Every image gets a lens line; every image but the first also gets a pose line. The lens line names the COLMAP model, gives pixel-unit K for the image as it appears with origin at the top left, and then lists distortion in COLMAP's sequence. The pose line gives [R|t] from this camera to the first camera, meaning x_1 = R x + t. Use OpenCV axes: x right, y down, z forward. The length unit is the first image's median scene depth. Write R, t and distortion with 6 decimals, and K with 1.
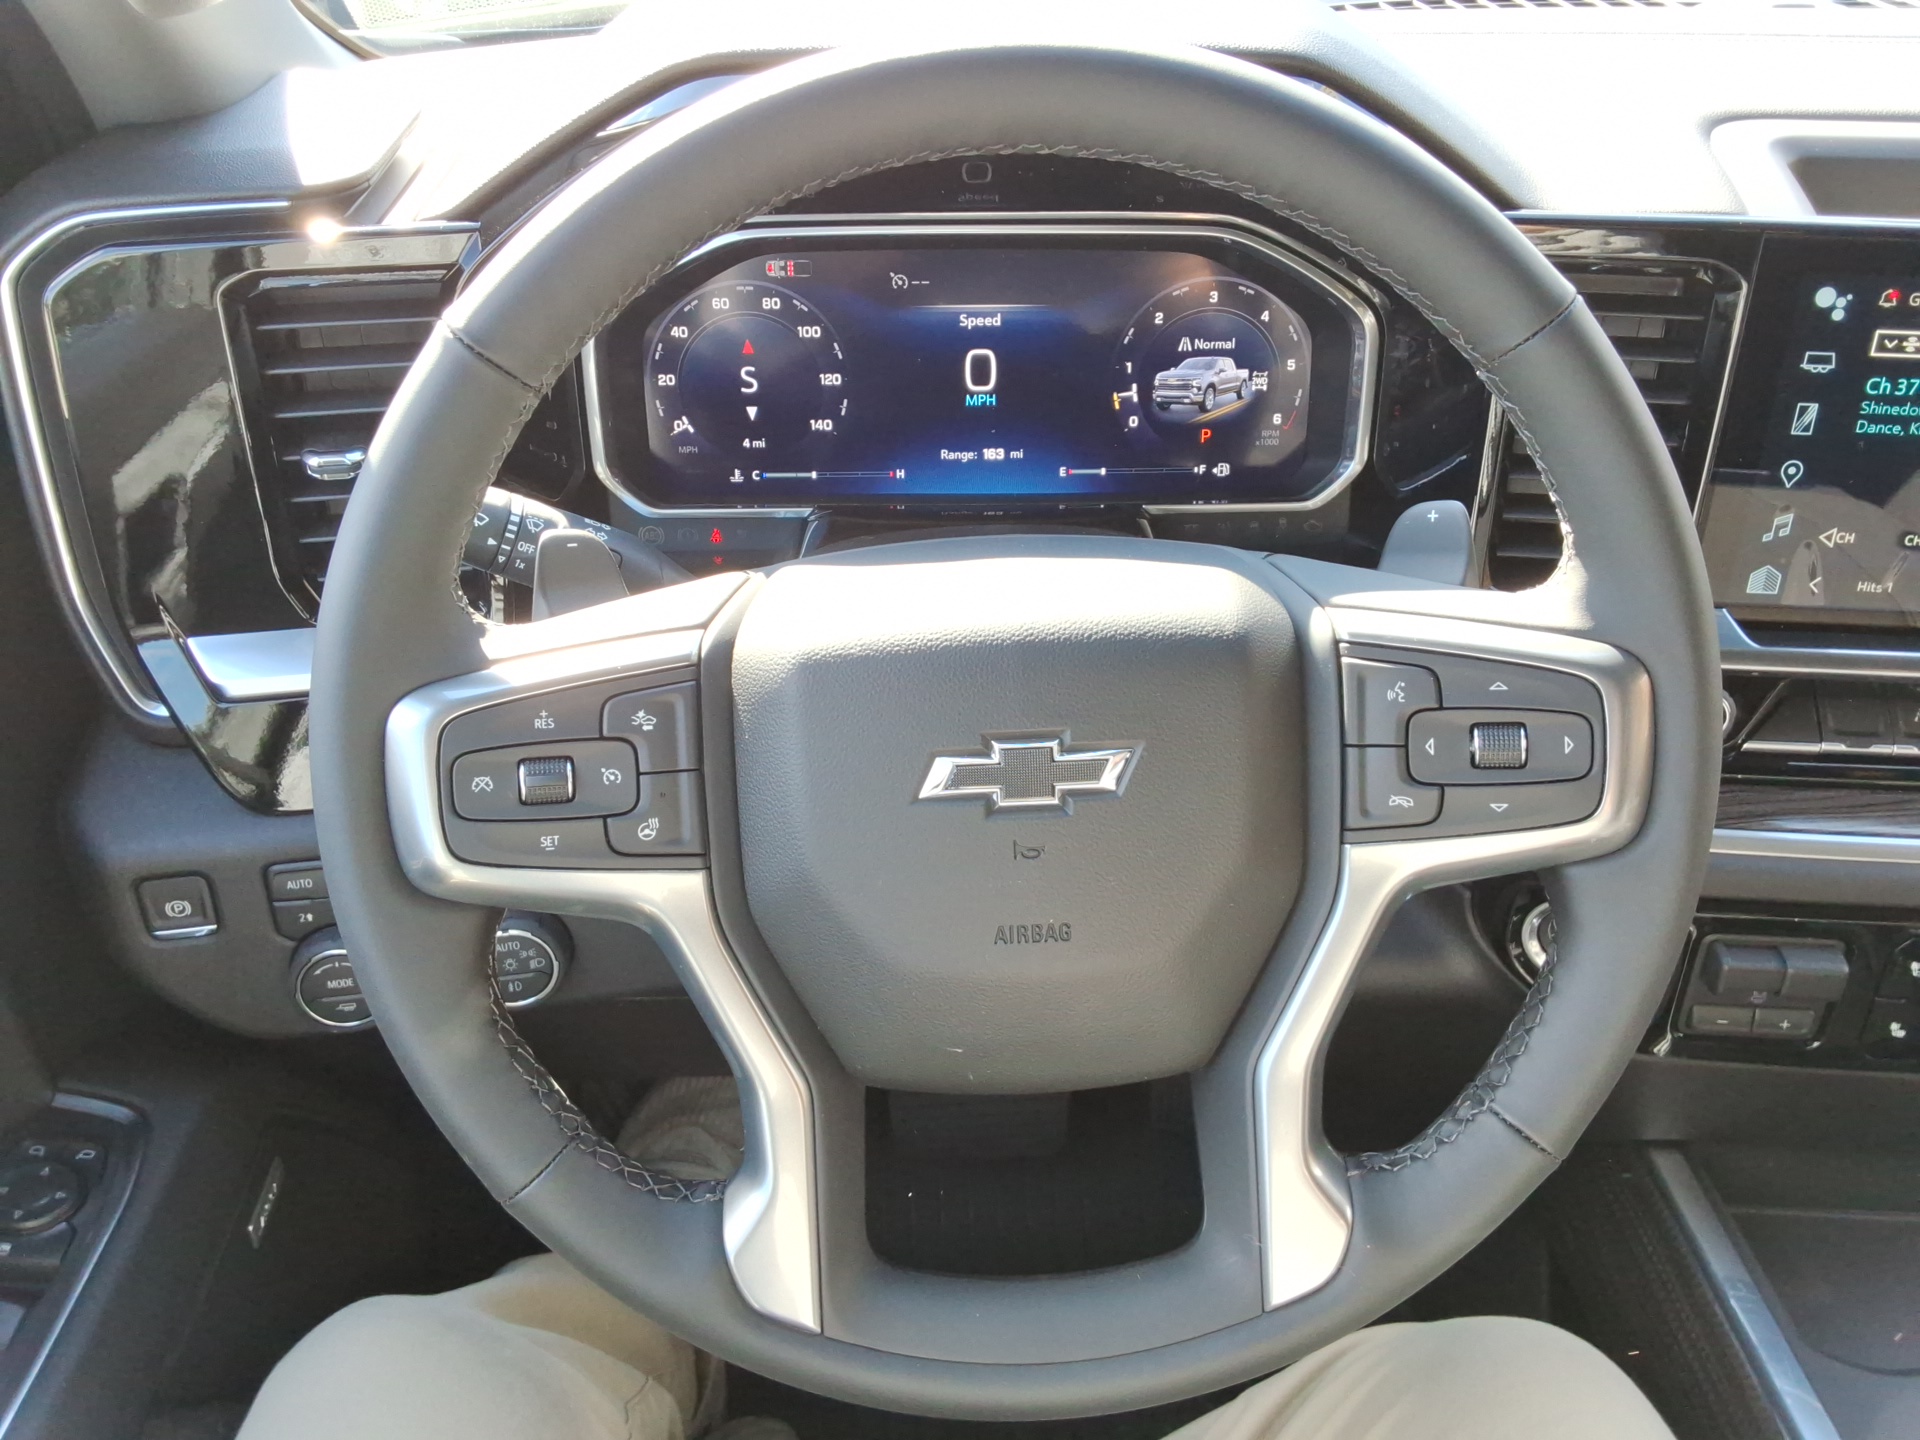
lens RADIAL K [[1535.2, 0, 976.7], [0, 1535.2, 725.2], [0, 0, 1]] dist [0.089559, -0.141352]
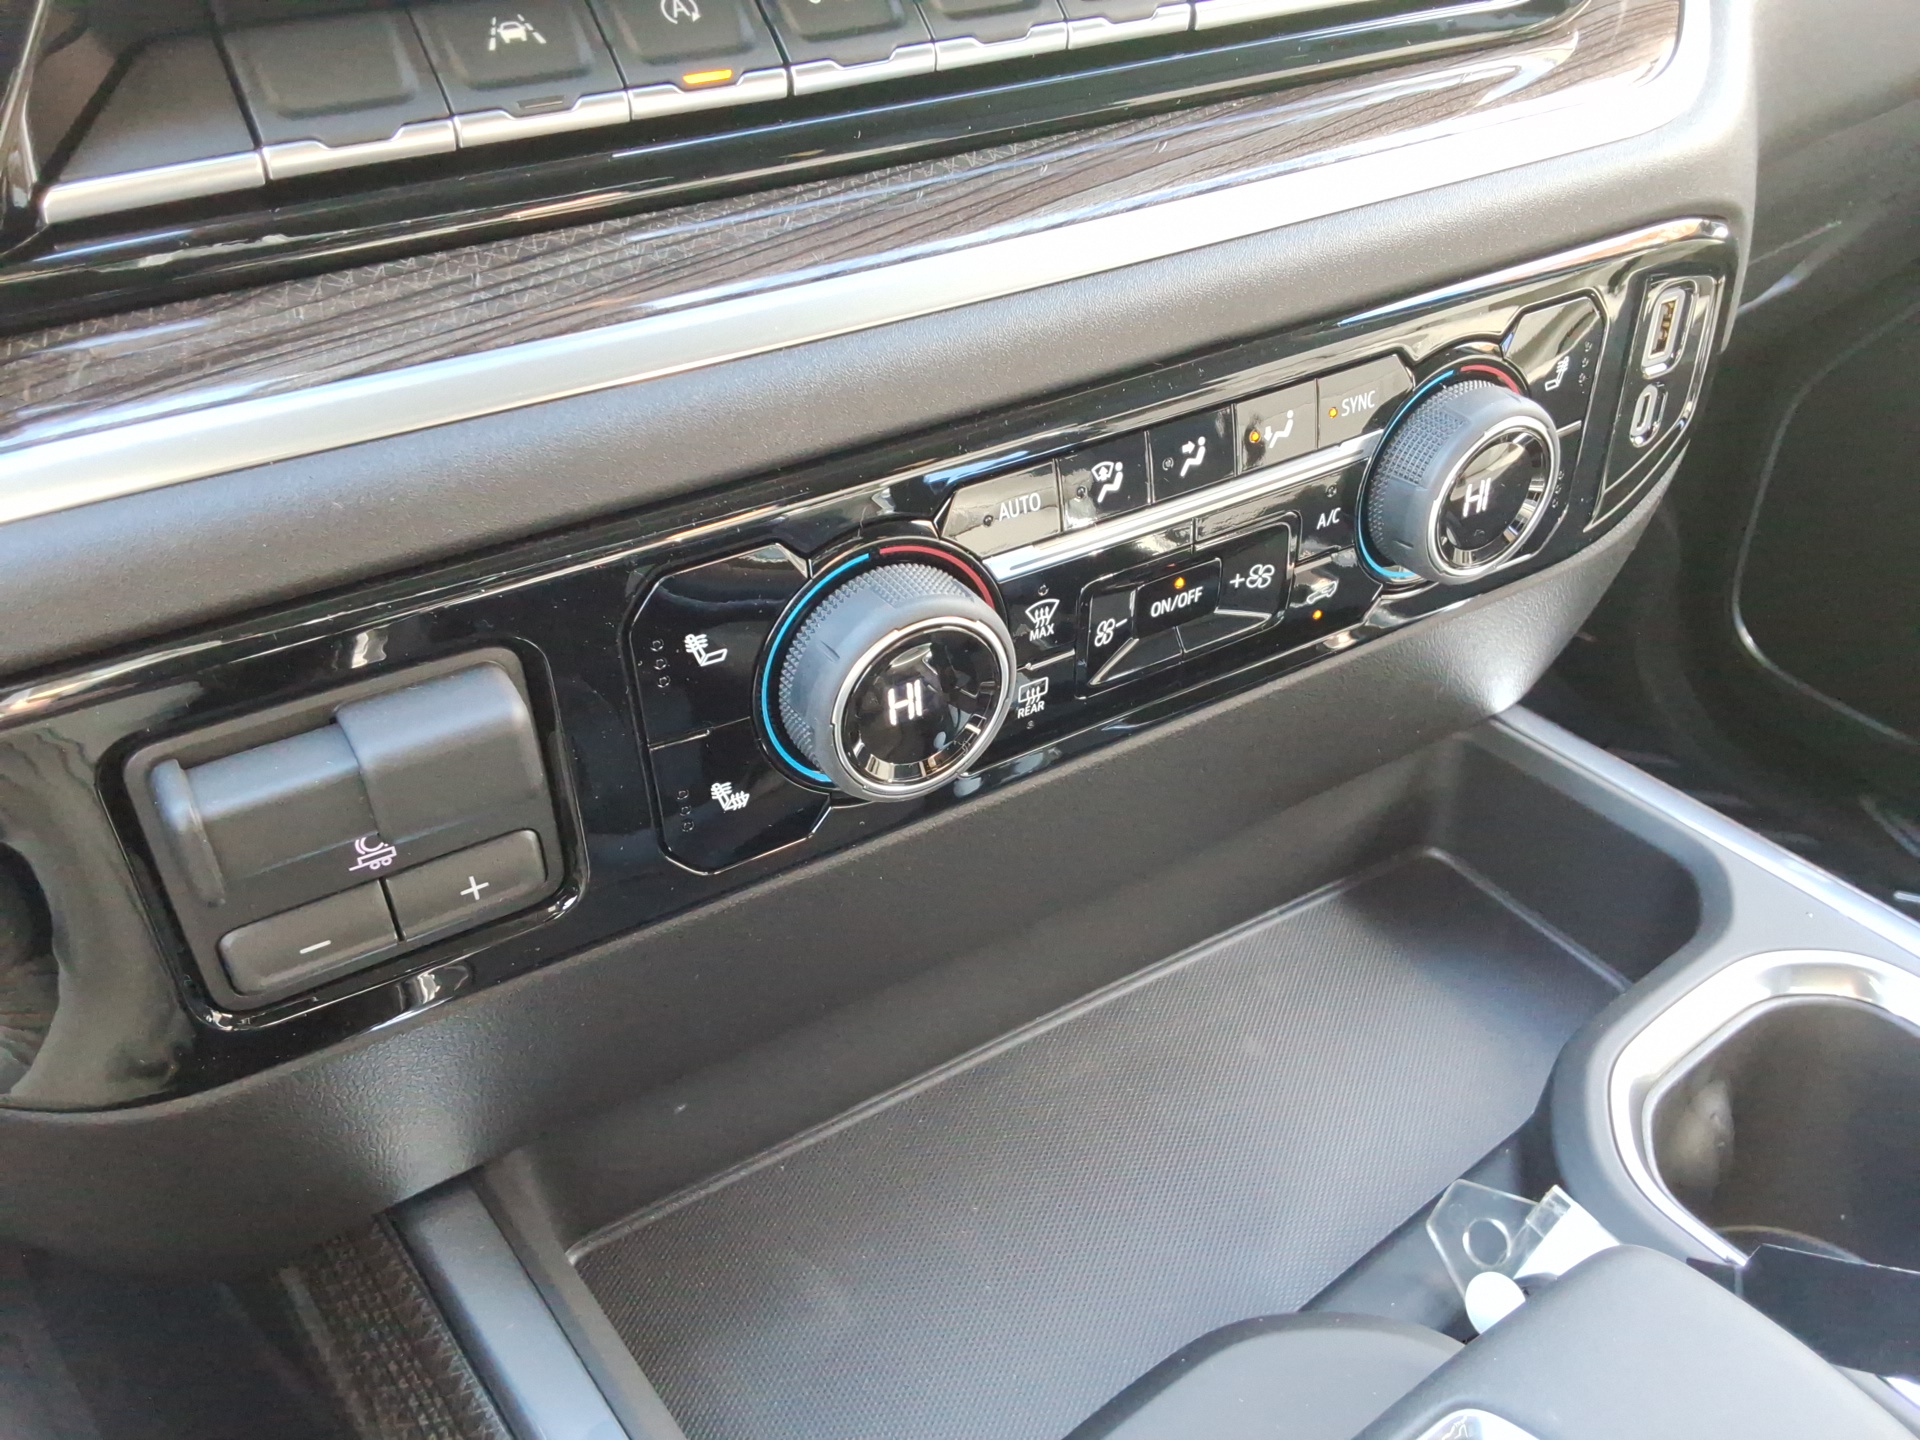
lens RADIAL K [[1535.2, 0, 997.9], [0, 1535.2, 709.3], [0, 0, 1]] dist [0.089559, -0.141352]
pose [[0.815599, -0.348137, 0.462167, 0.439400], [0.305958, 0.937425, 0.166202, 0.118474], [-0.491109, 0.005849, 0.871079, 0.559782]]
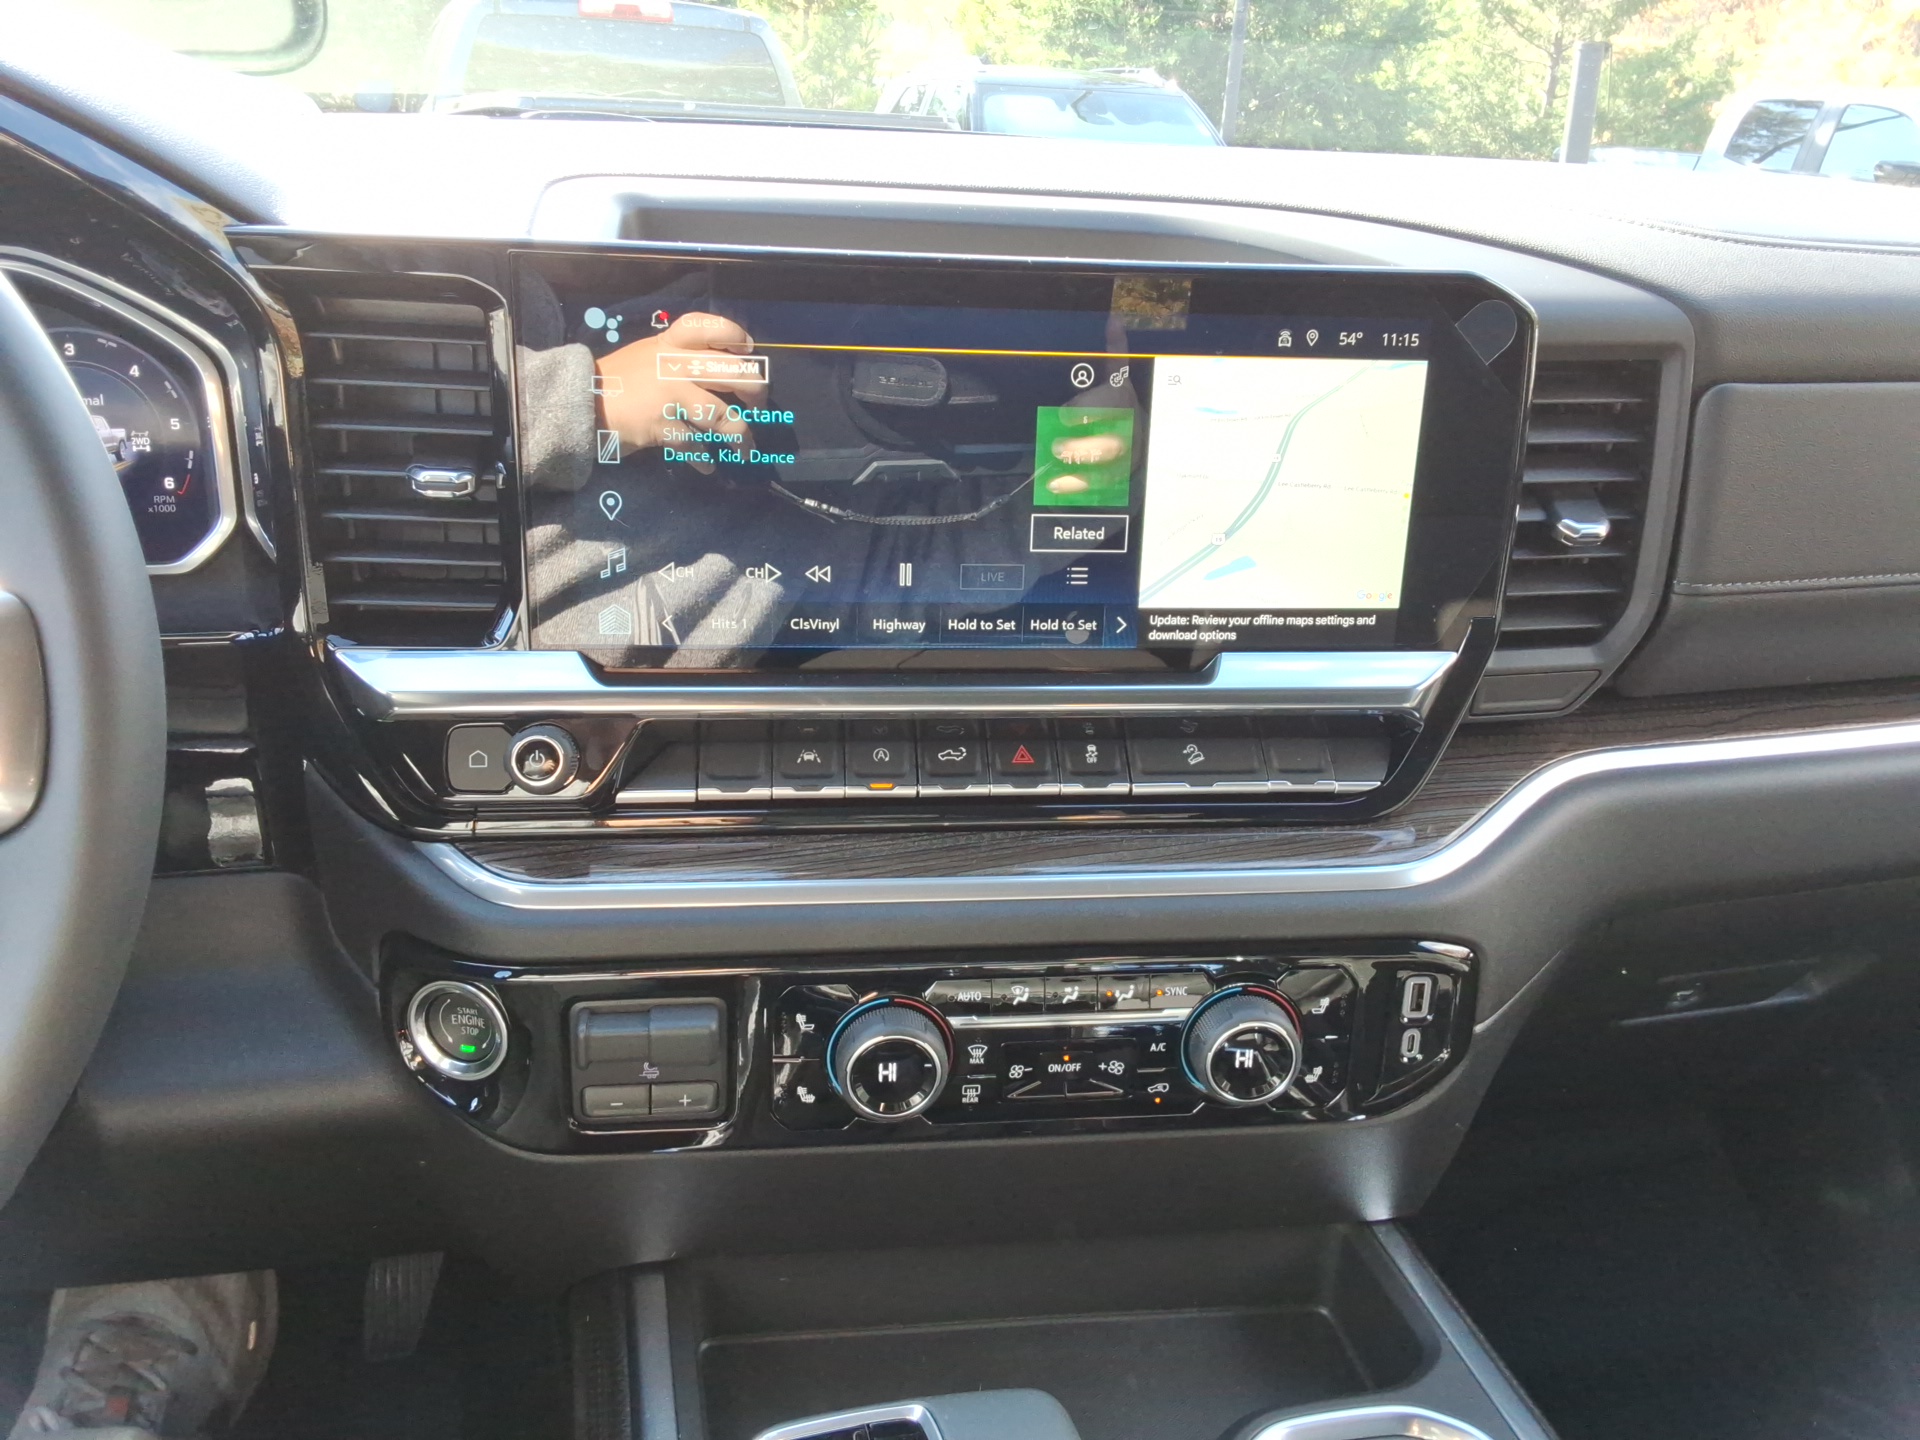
lens RADIAL K [[1535.2, 0, 976.6], [0, 1535.2, 732.0], [0, 0, 1]] dist [0.089559, -0.141352]
pose [[0.981094, -0.036709, 0.190017, 0.498271], [0.067654, 0.984953, -0.159029, 0.129097], [-0.181320, 0.168878, 0.968815, 0.049274]]
